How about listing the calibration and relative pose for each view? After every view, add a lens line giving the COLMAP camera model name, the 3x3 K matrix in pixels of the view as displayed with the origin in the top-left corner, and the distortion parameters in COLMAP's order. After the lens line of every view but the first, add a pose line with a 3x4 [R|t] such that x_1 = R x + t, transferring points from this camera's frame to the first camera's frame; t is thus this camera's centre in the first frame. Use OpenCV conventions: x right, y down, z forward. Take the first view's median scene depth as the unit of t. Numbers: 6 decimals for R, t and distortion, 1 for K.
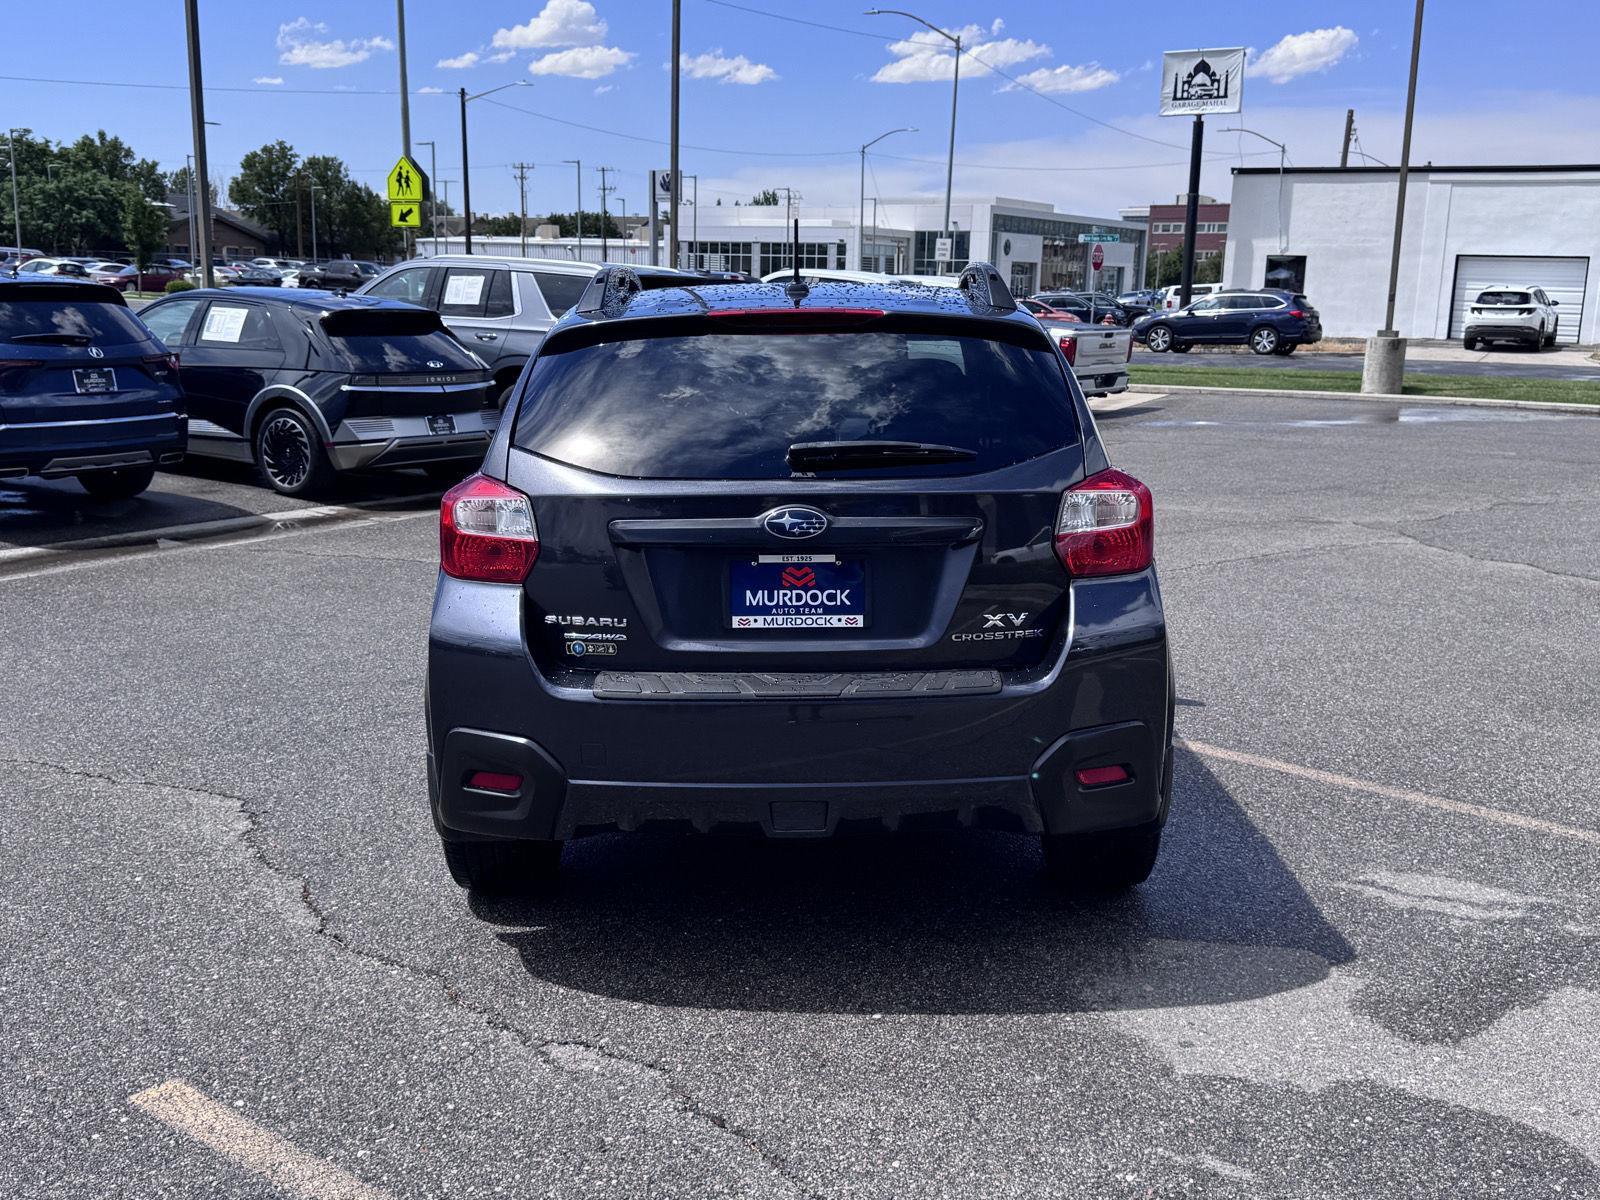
lens RADIAL K [[1538.6, 0, 805.0], [0, 1538.6, 619.2], [0, 0, 1]] dist [0.164595, -0.326615]
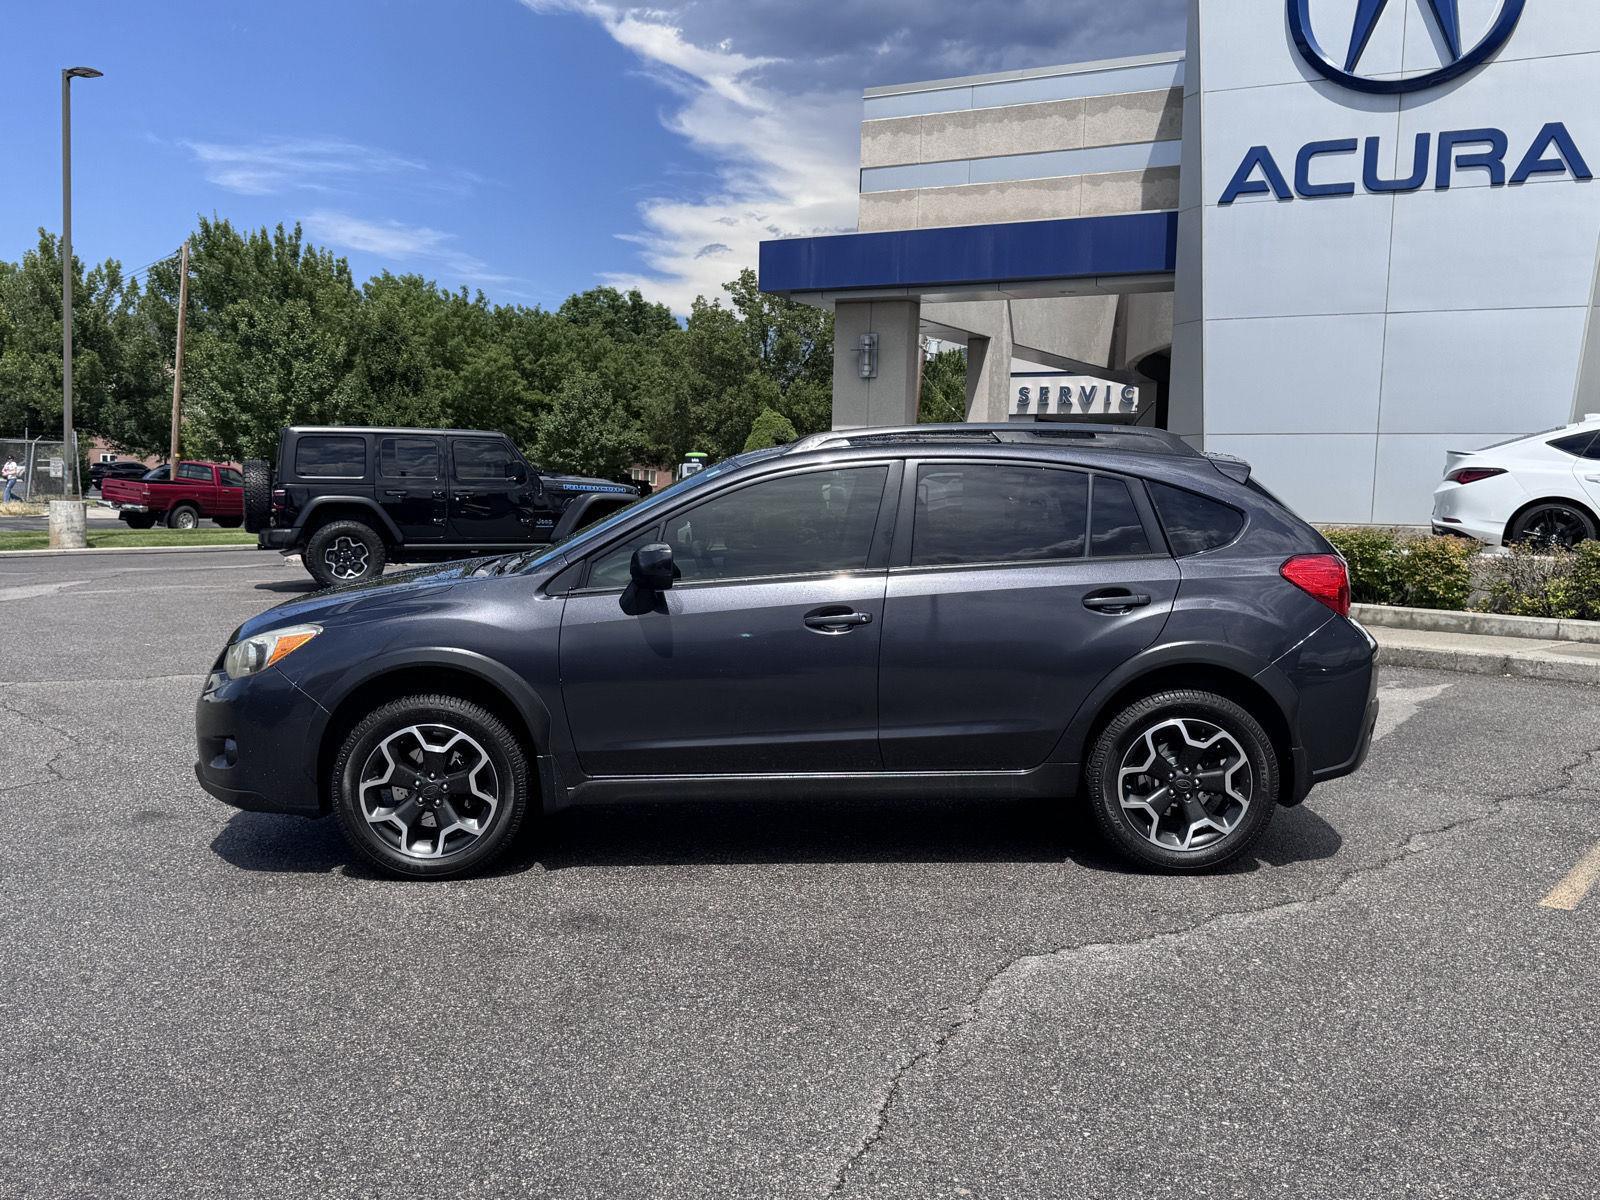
lens RADIAL K [[1538.6, 0, 805.0], [0, 1538.6, 619.2], [0, 0, 1]] dist [0.164595, -0.326615]
pose [[-0.037070, -0.102740, 0.994017, -0.417014], [0.186438, 0.976525, 0.107885, -0.069909], [-0.981767, 0.189321, -0.017046, 0.360021]]
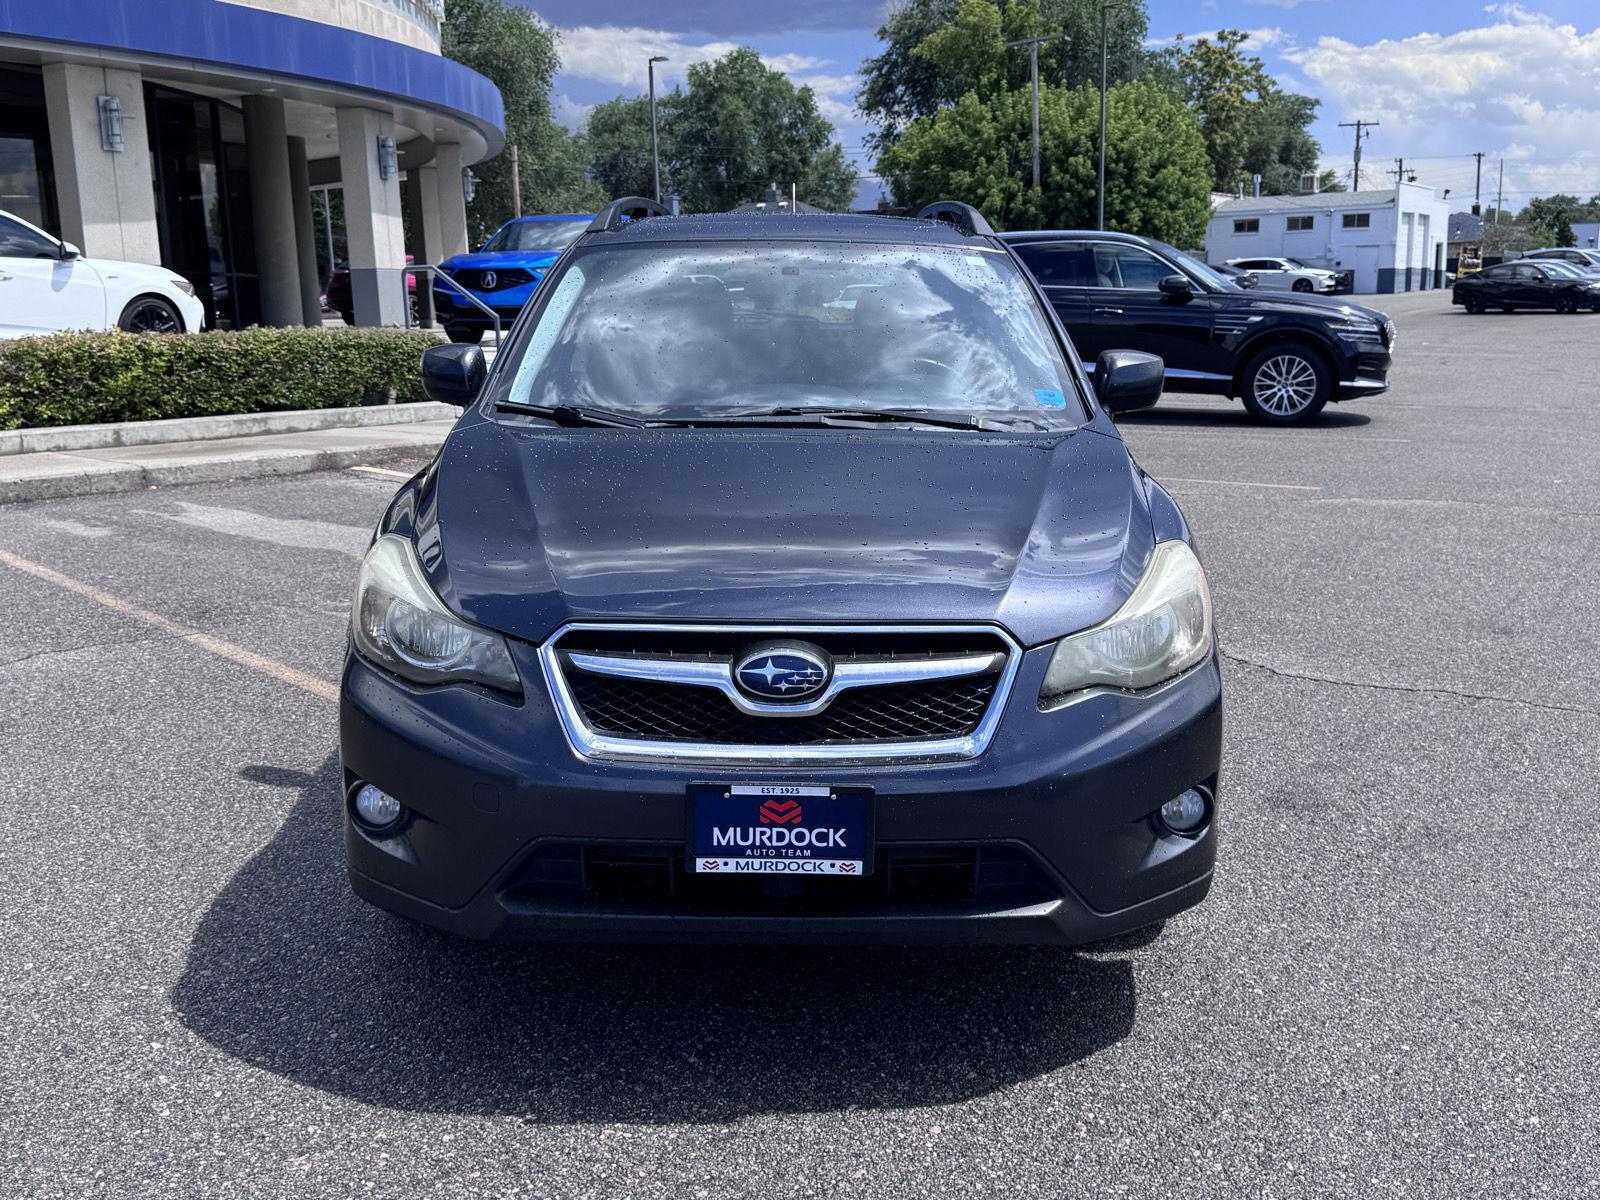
lens RADIAL K [[1538.6, 0, 805.0], [0, 1538.6, 619.2], [0, 0, 1]] dist [0.164595, -0.326615]
pose [[-0.999967, 0.002964, -0.007507, -0.001361], [-0.000345, 0.913571, 0.406679, -0.124209], [0.008063, 0.406668, -0.913540, 0.656493]]
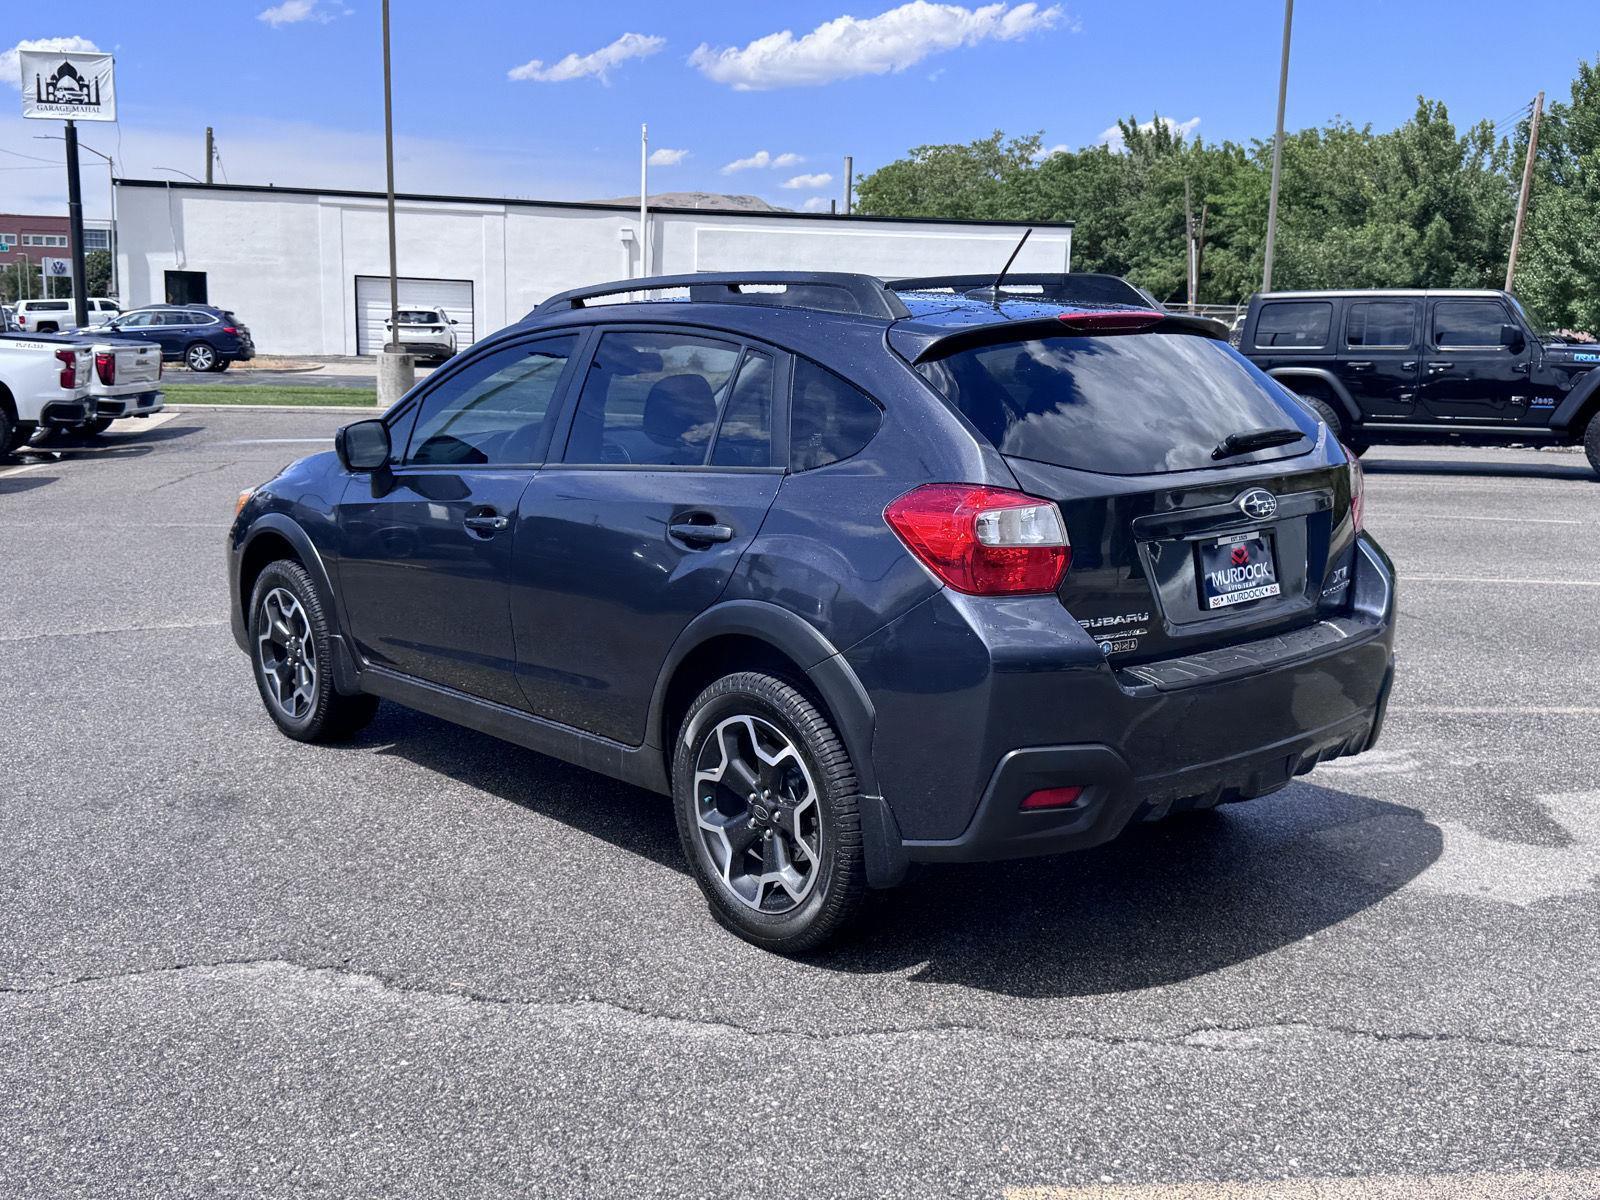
lens RADIAL K [[1542.9, 0, 787.8], [0, 1542.9, 594.7], [0, 0, 1]] dist [0.162688, -0.330547]
pose [[0.755854, -0.114469, 0.644656, -0.209389], [0.131528, 0.991073, 0.021766, -0.014315], [-0.641393, 0.068339, 0.764163, 0.079446]]
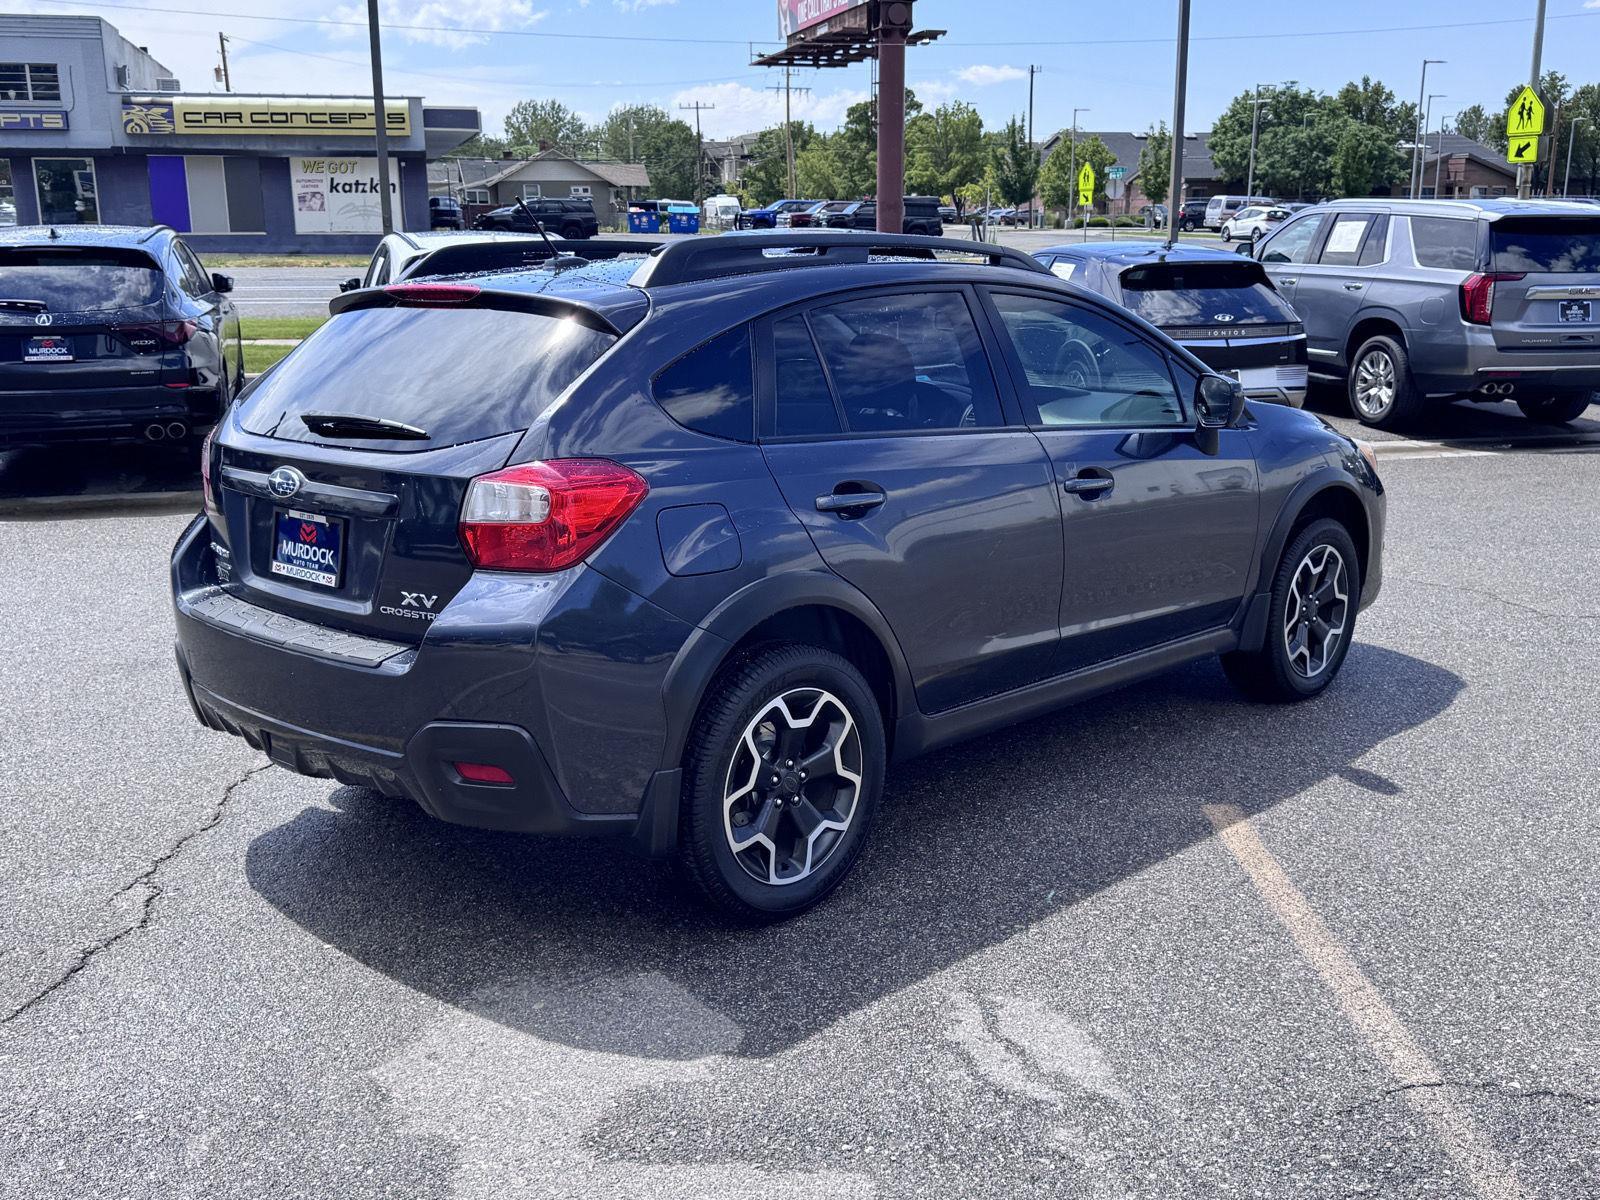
lens RADIAL K [[1542.5, 0, 809.0], [0, 1542.5, 605.9], [0, 0, 1]] dist [0.106342, -0.183441]
pose [[0.725877, 0.146722, -0.671993, 0.219112], [-0.127554, 0.988752, 0.078101, -0.023616], [0.675893, 0.029023, 0.736428, 0.093219]]
